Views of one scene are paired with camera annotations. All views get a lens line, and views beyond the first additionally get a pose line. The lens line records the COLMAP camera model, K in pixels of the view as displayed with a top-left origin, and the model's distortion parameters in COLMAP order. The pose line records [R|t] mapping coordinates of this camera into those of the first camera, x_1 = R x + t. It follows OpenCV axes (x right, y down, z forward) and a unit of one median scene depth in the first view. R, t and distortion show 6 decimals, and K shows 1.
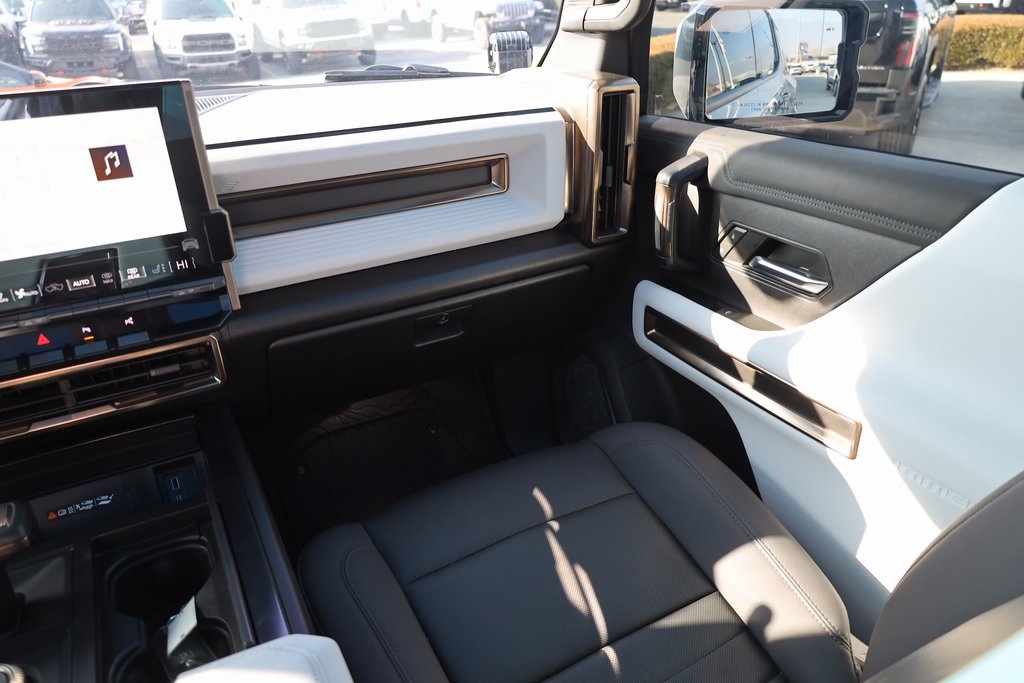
lens RADIAL K [[693.8, 0, 512.0], [0, 693.8, 332.6], [0, 0, 1]] dist [-0.010646, -0.002474]
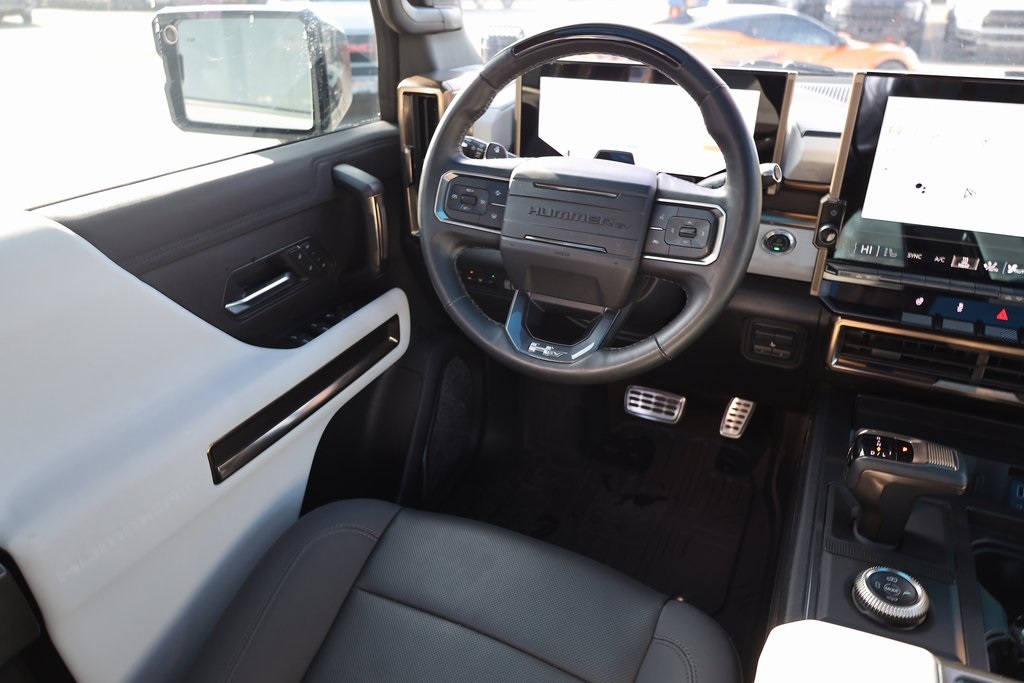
lens RADIAL K [[707.2, 0, 512.0], [0, 707.2, 341.5], [0, 0, 1]] dist [-0.007054, -0.002253]
pose [[0.591282, 0.395342, -0.702915, -0.303565], [-0.365792, 0.908258, 0.203134, 0.087911], [0.718736, 0.137011, 0.681650, -0.225892]]
